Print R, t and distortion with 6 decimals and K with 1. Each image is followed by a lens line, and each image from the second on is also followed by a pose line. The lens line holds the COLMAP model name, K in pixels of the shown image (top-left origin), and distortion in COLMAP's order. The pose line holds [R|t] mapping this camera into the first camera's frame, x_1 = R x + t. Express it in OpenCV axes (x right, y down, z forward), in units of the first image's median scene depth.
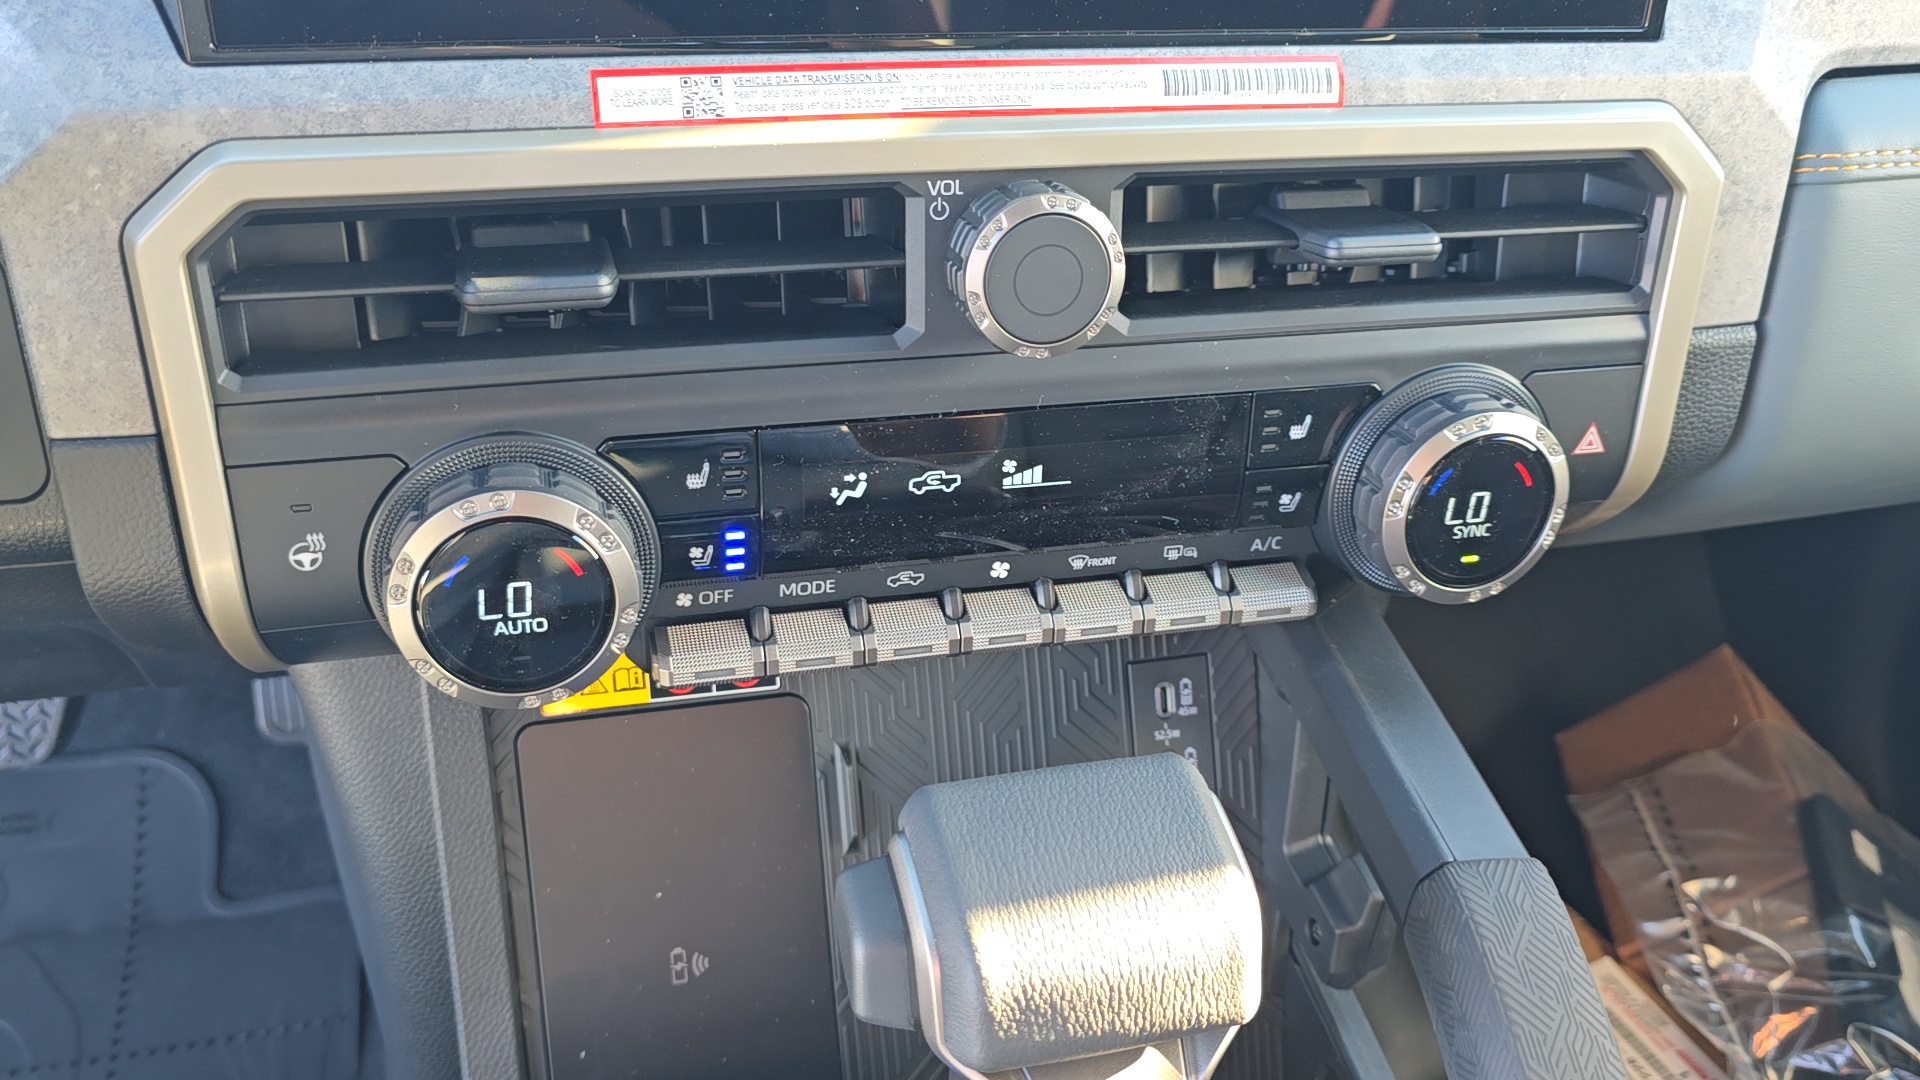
lens RADIAL K [[1640.2, 0, 960.0], [0, 1640.2, 540.0], [0, 0, 1]] dist [-0.011526, 0.001182]
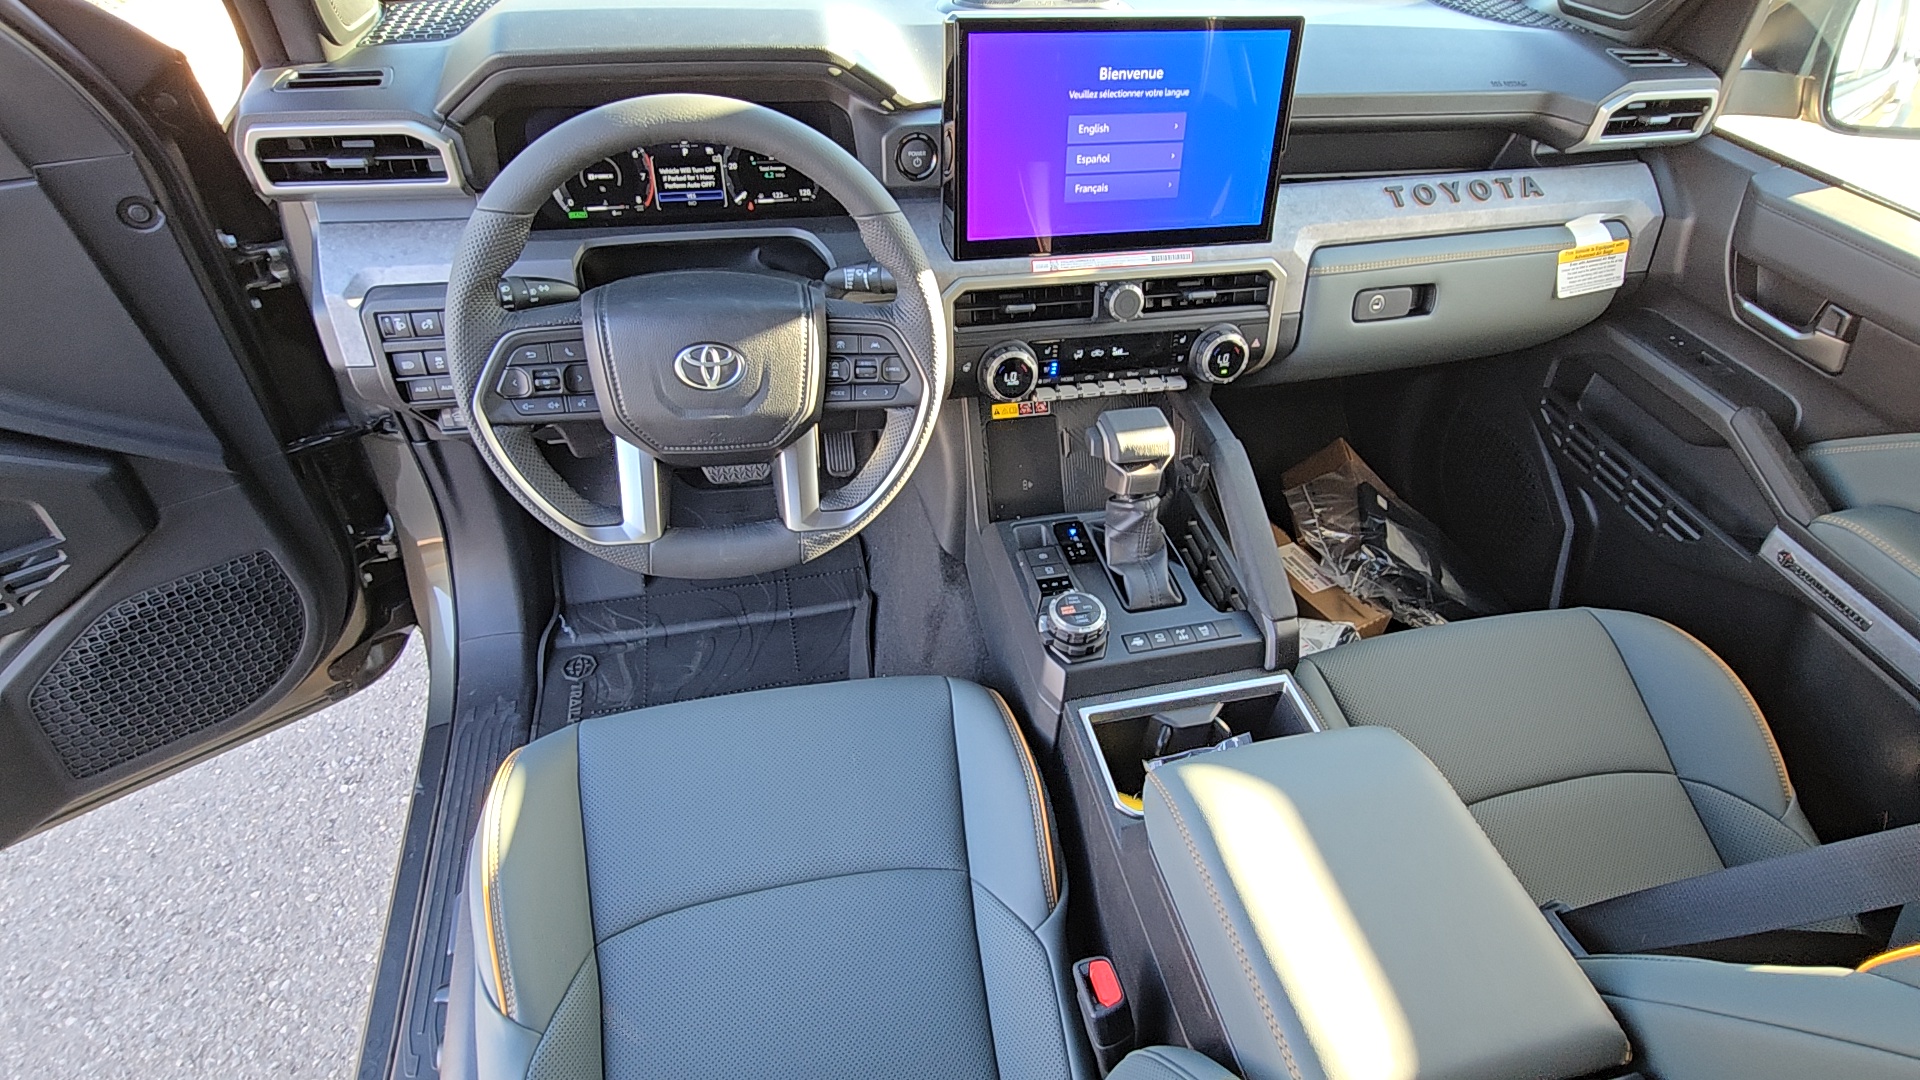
lens RADIAL K [[985.4, 0, 971.8], [0, 985.4, 544.3], [0, 0, 1]] dist [0.002353, 0.001692]
pose [[0.999748, -0.014701, -0.016945, -0.296727], [0.015885, 0.997277, 0.072014, 0.263286], [0.015841, -0.072265, 0.997260, -1.556083]]
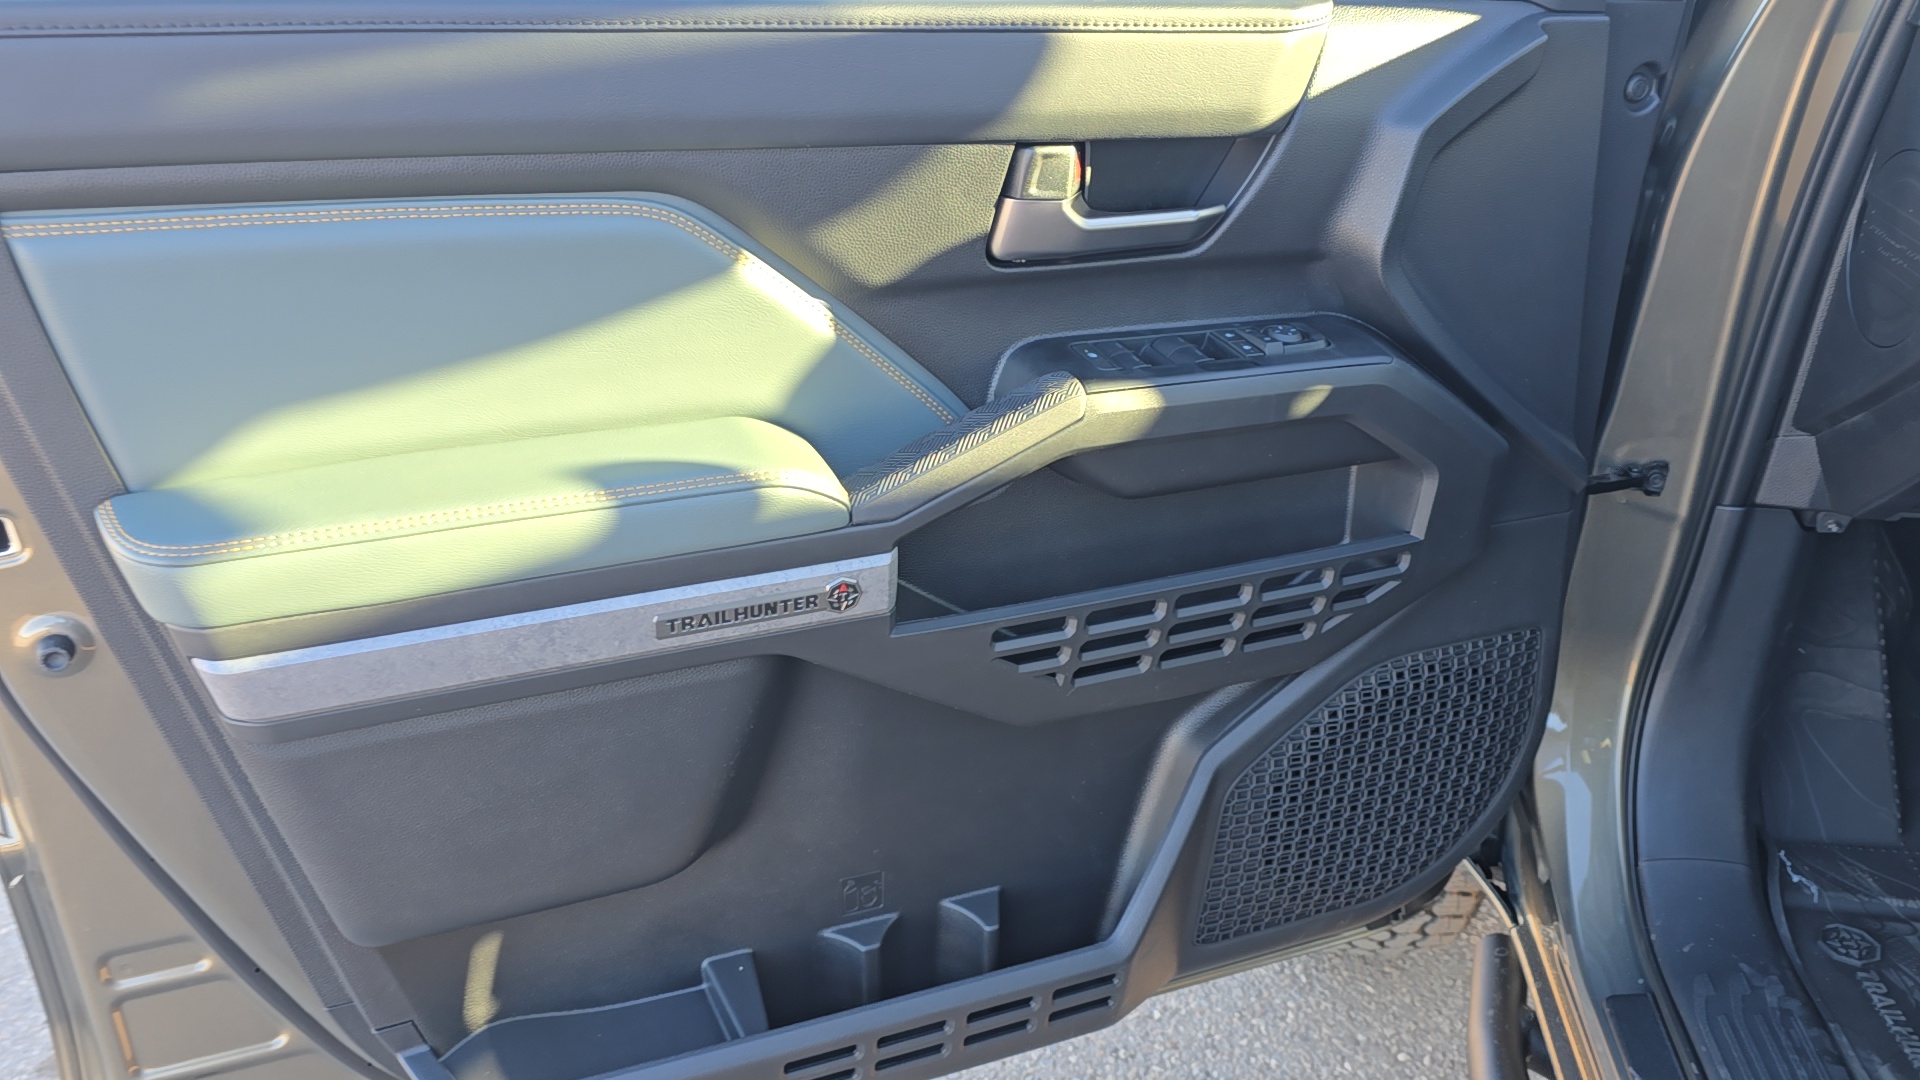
lens RADIAL K [[1597.4, 0, 975.1], [0, 1597.4, 542.0], [0, 0, 1]] dist [-0.004933, 0.002041]
pose [[0.946434, 0.093320, -0.309119, -2.389863], [-0.151828, 0.973509, -0.170961, 0.921718], [0.284976, 0.208736, 0.935531, -1.761132]]
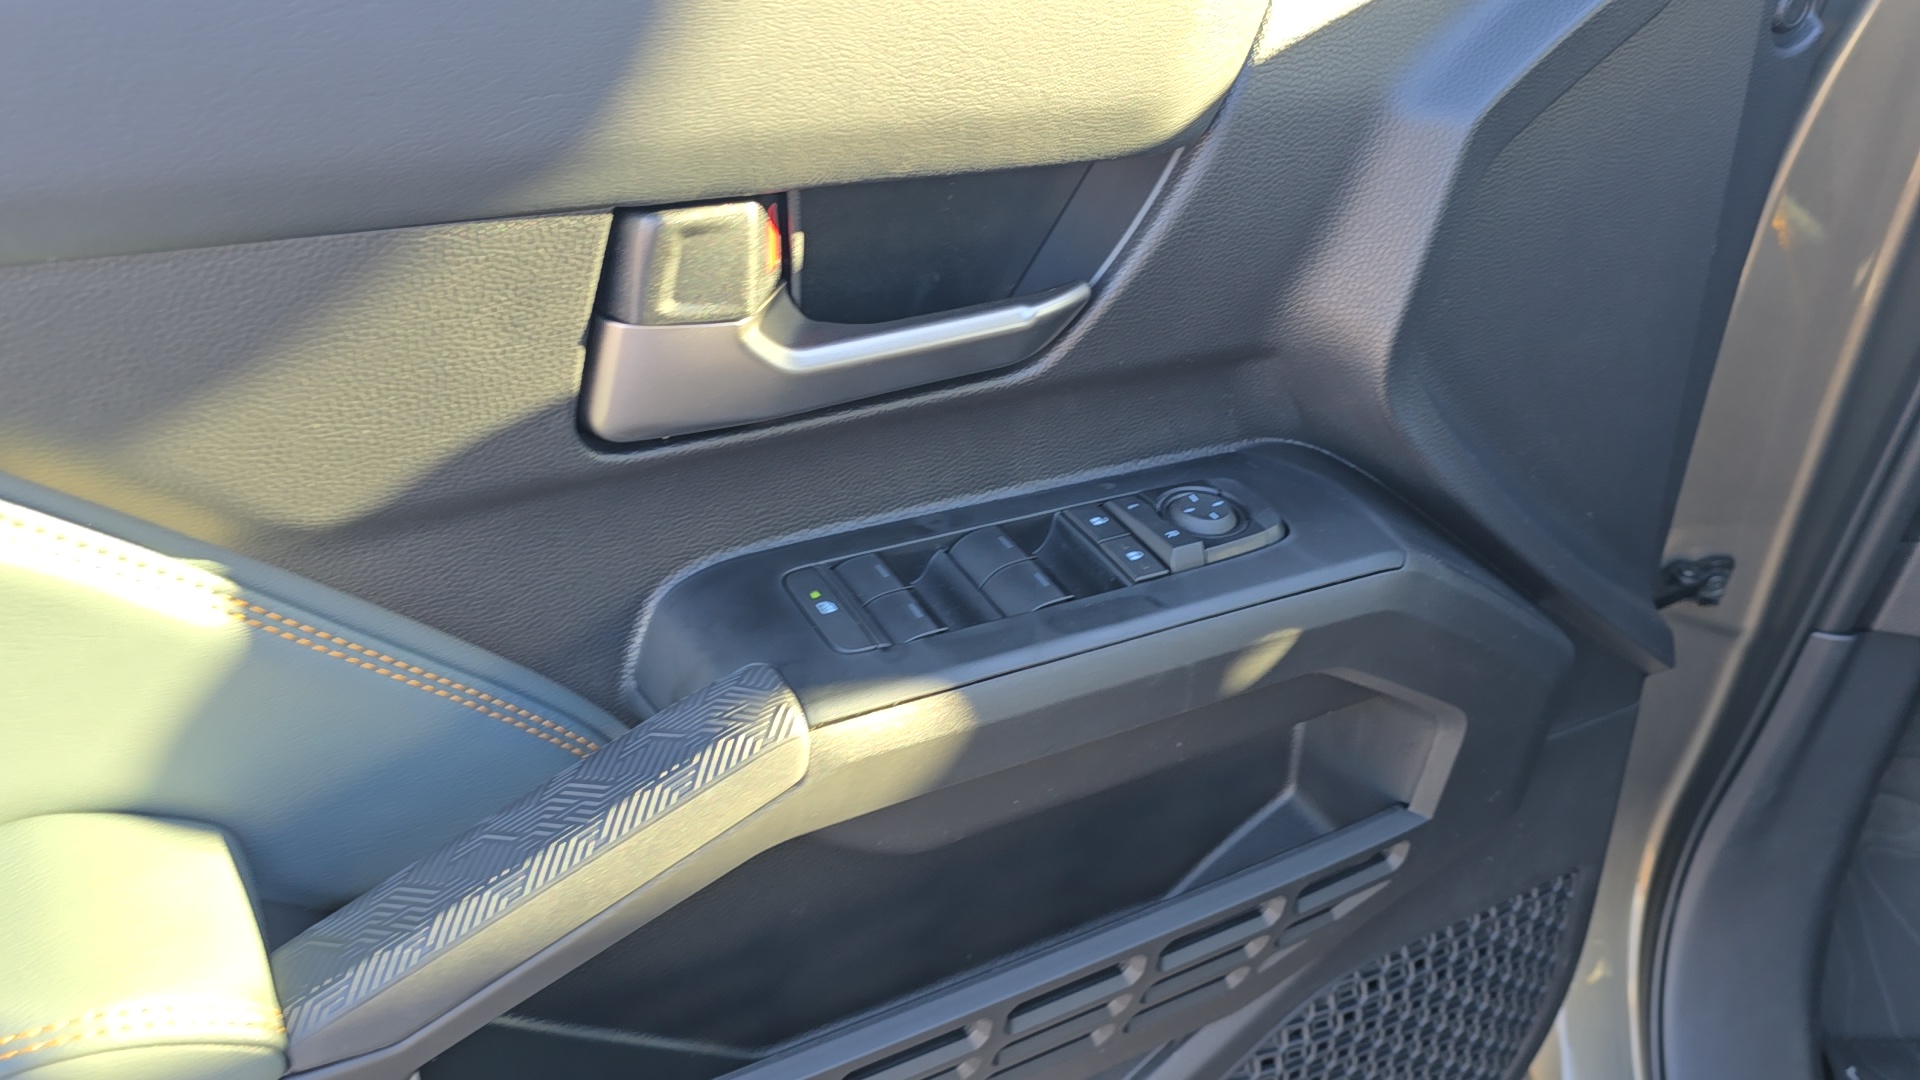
lens RADIAL K [[1605.8, 0, 960.0], [0, 1605.8, 540.0], [0, 0, 1]] dist [-0.029645, 0.012016]
pose [[0.975127, 0.088644, -0.203151, -2.639465], [-0.106013, 0.991437, -0.076254, 0.296644], [0.194652, 0.095894, 0.976174, -0.747165]]
